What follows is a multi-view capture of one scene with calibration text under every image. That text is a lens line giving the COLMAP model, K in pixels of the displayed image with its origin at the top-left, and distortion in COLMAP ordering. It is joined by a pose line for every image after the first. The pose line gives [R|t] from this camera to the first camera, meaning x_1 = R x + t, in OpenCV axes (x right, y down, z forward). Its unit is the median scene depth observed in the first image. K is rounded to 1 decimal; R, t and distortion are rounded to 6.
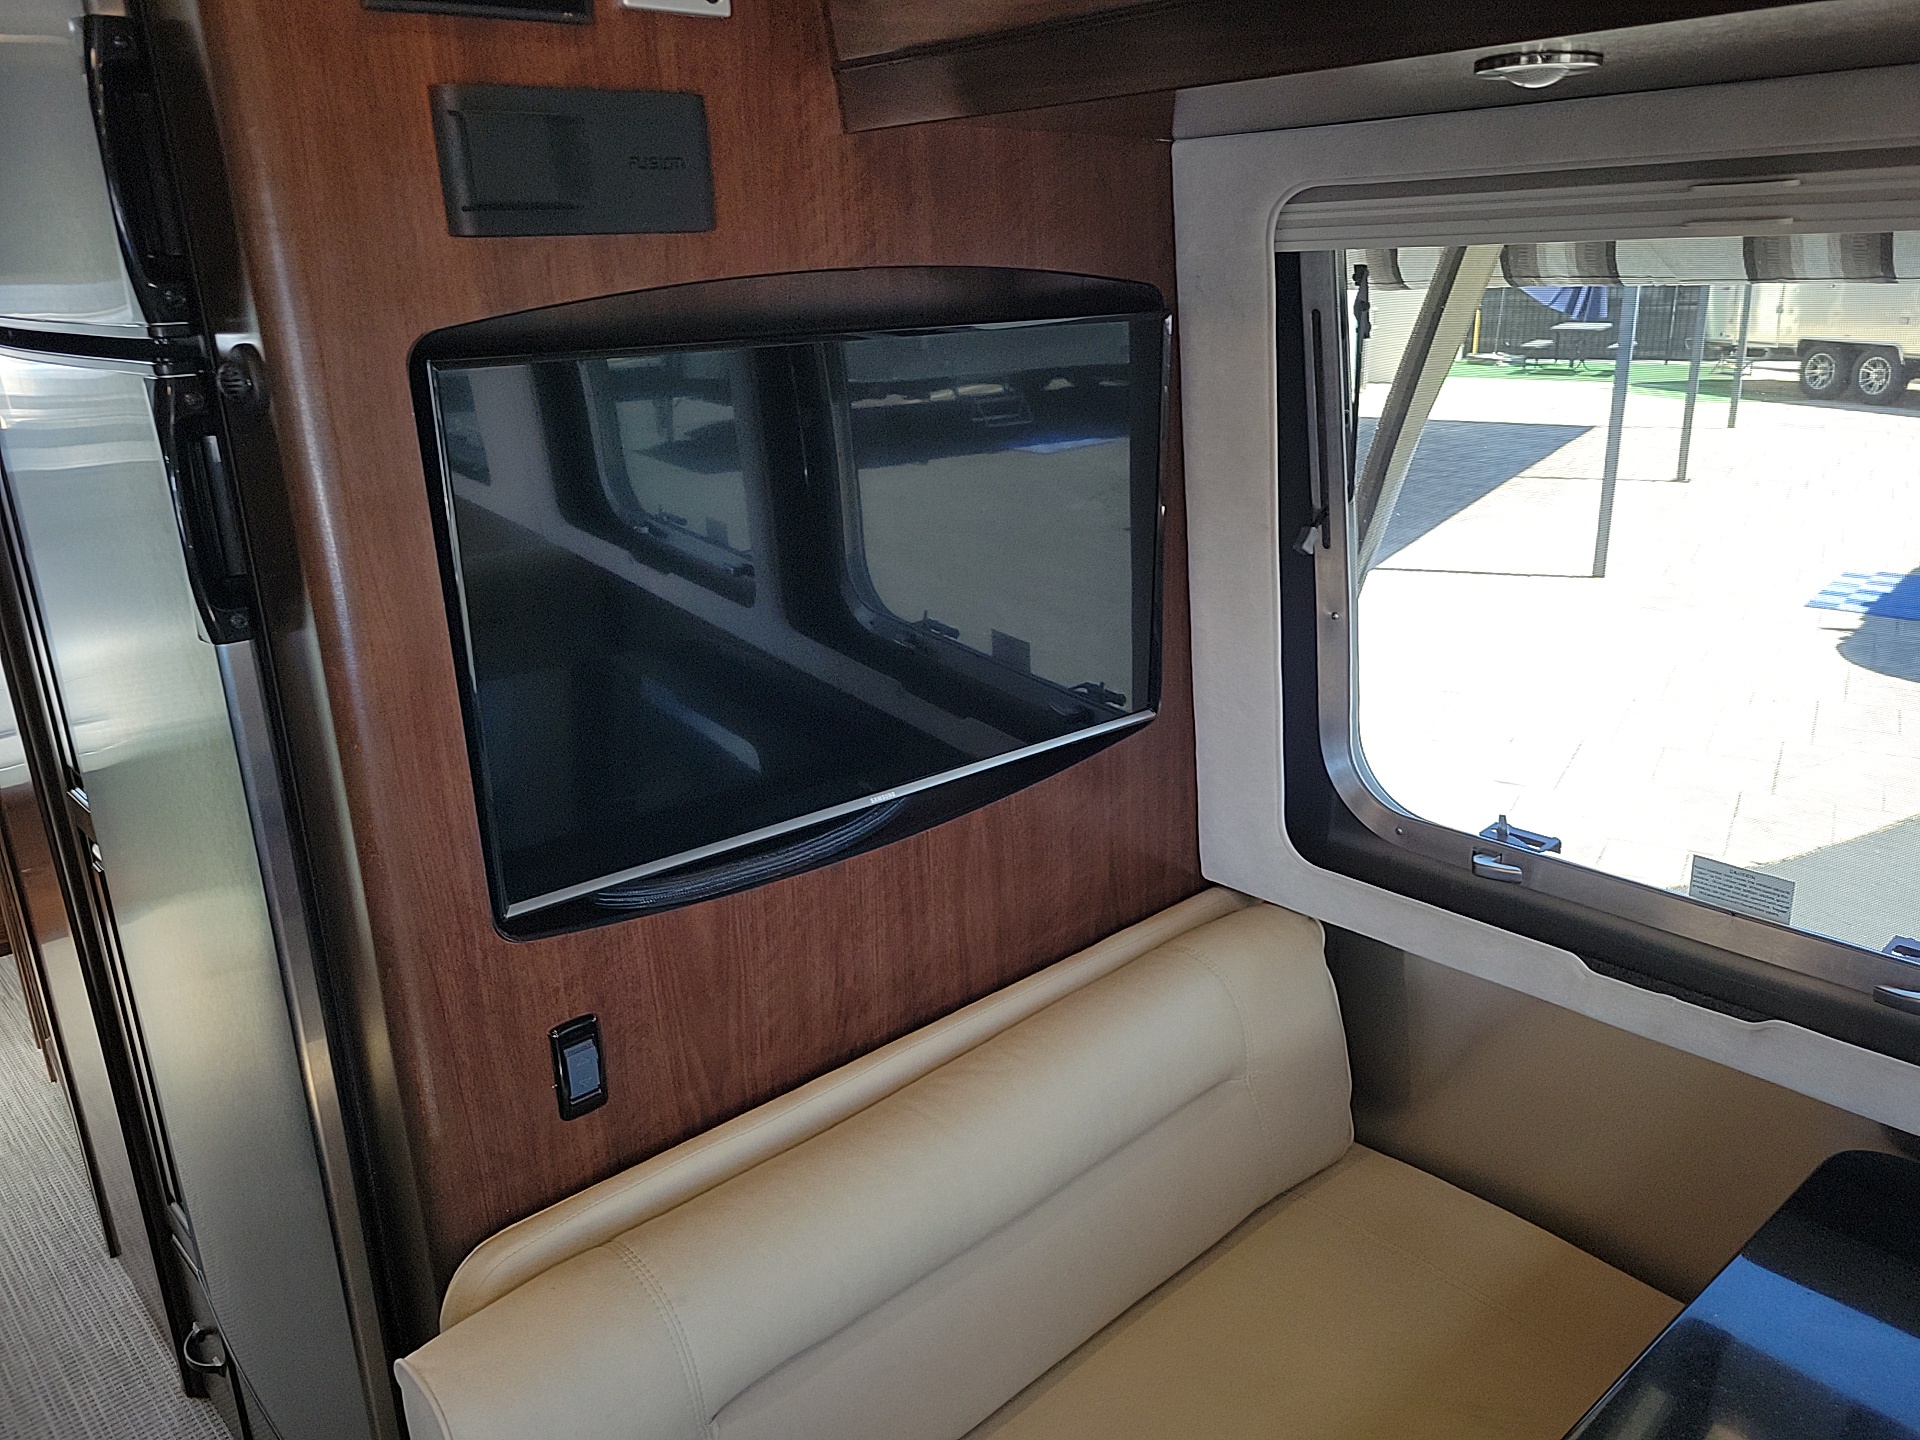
lens RADIAL K [[1372.3, 0, 960.0], [0, 1372.3, 720.0], [0, 0, 1]] dist [0.032238, -0.003670]
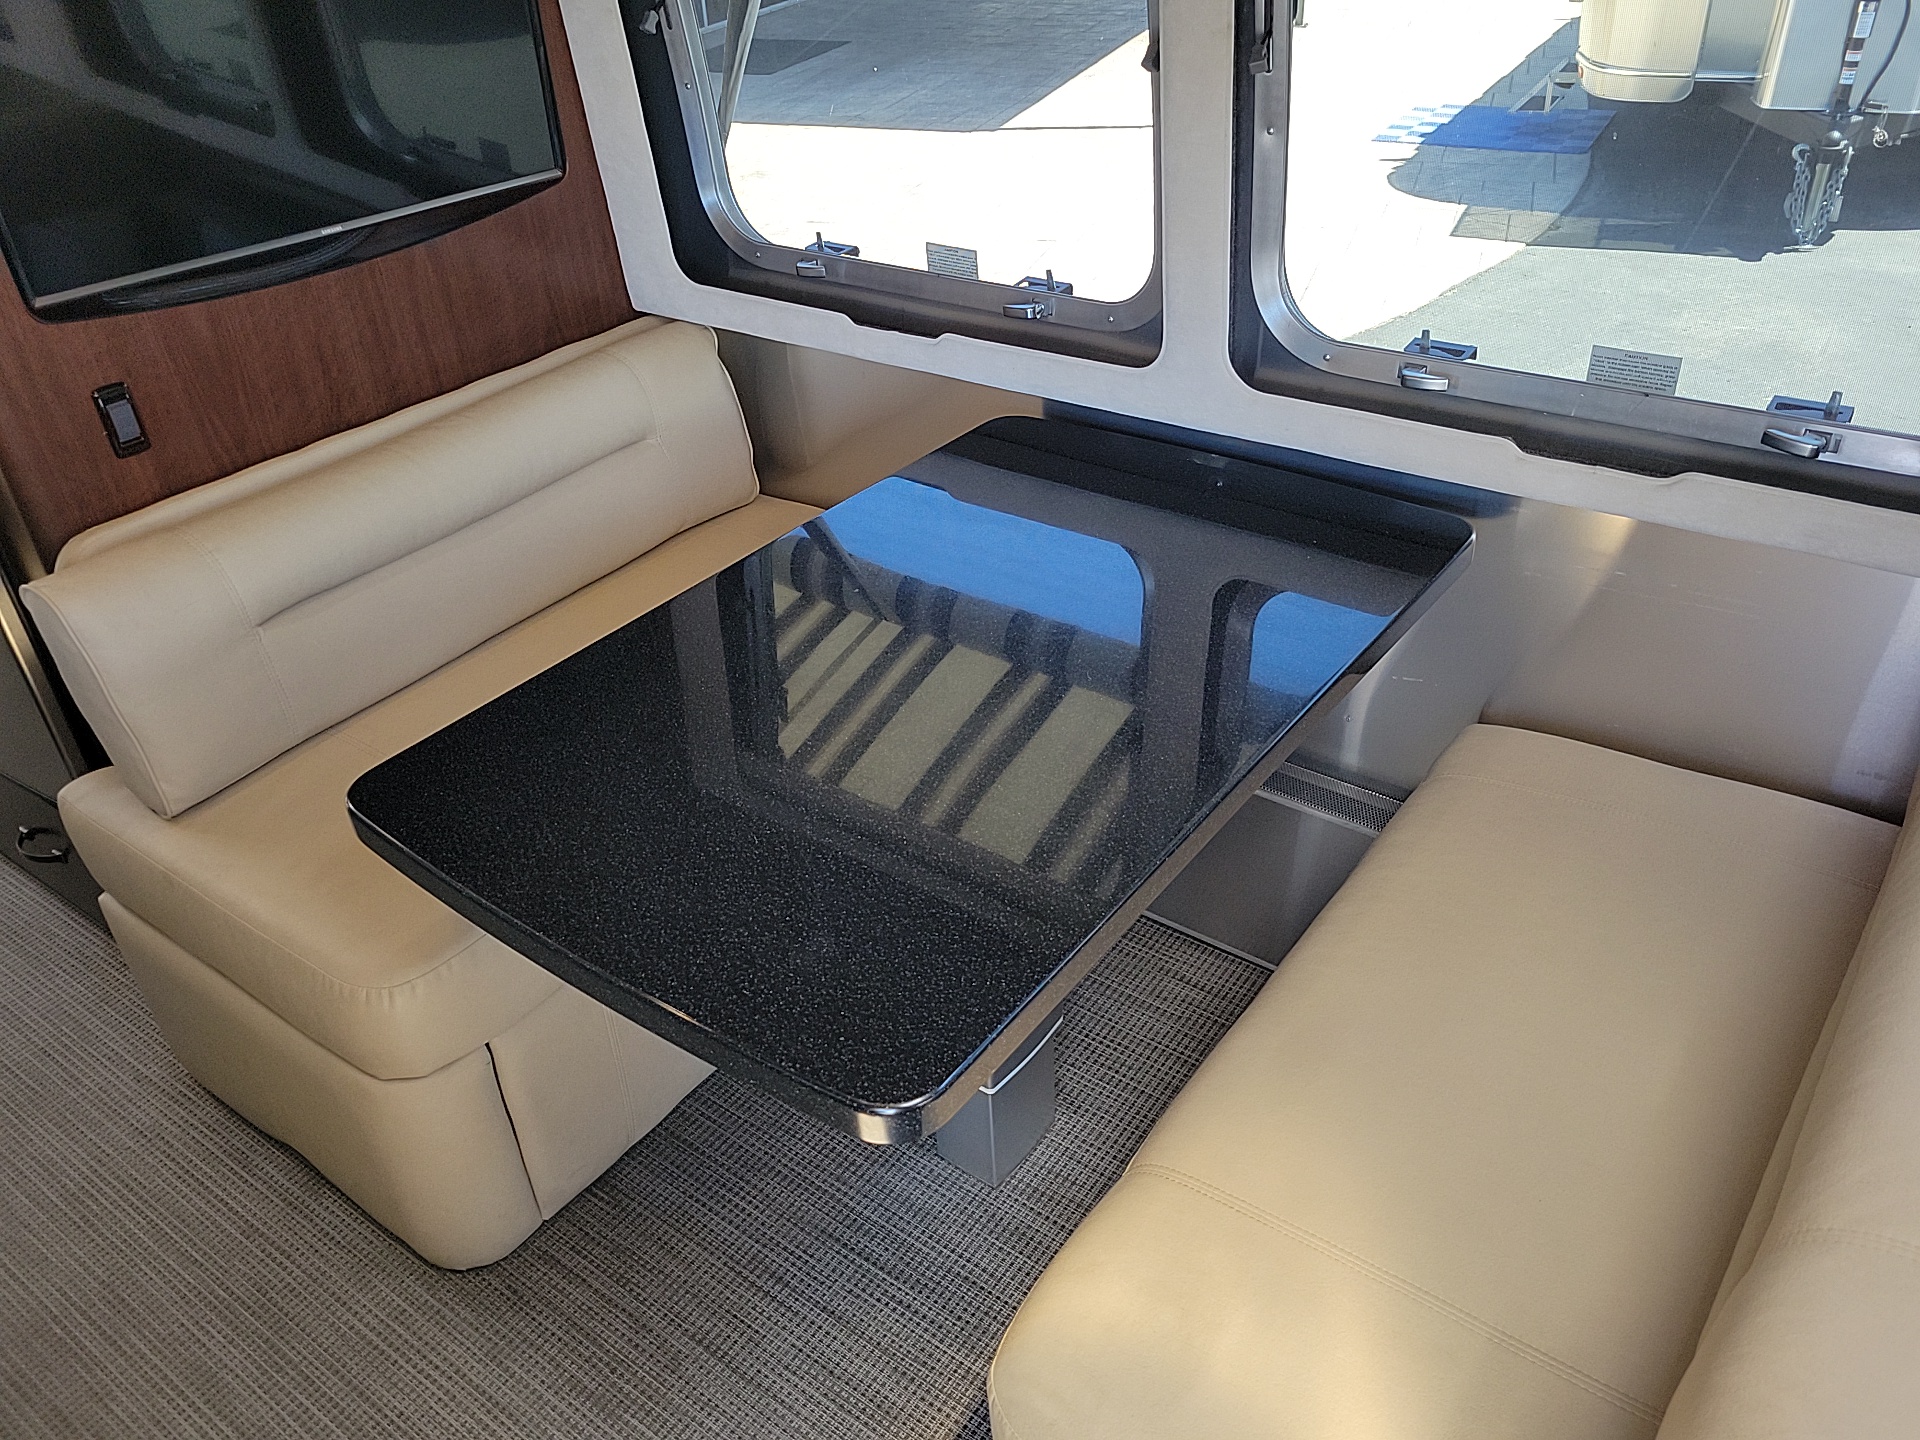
lens RADIAL K [[1453.5, 0, 975.0], [0, 1453.5, 728.1], [0, 0, 1]] dist [0.039035, -0.002070]
pose [[0.982254, -0.115599, 0.147693, 0.273179], [0.076744, 0.966254, 0.245892, 0.204770], [-0.171134, -0.230193, 0.957979, -0.574636]]
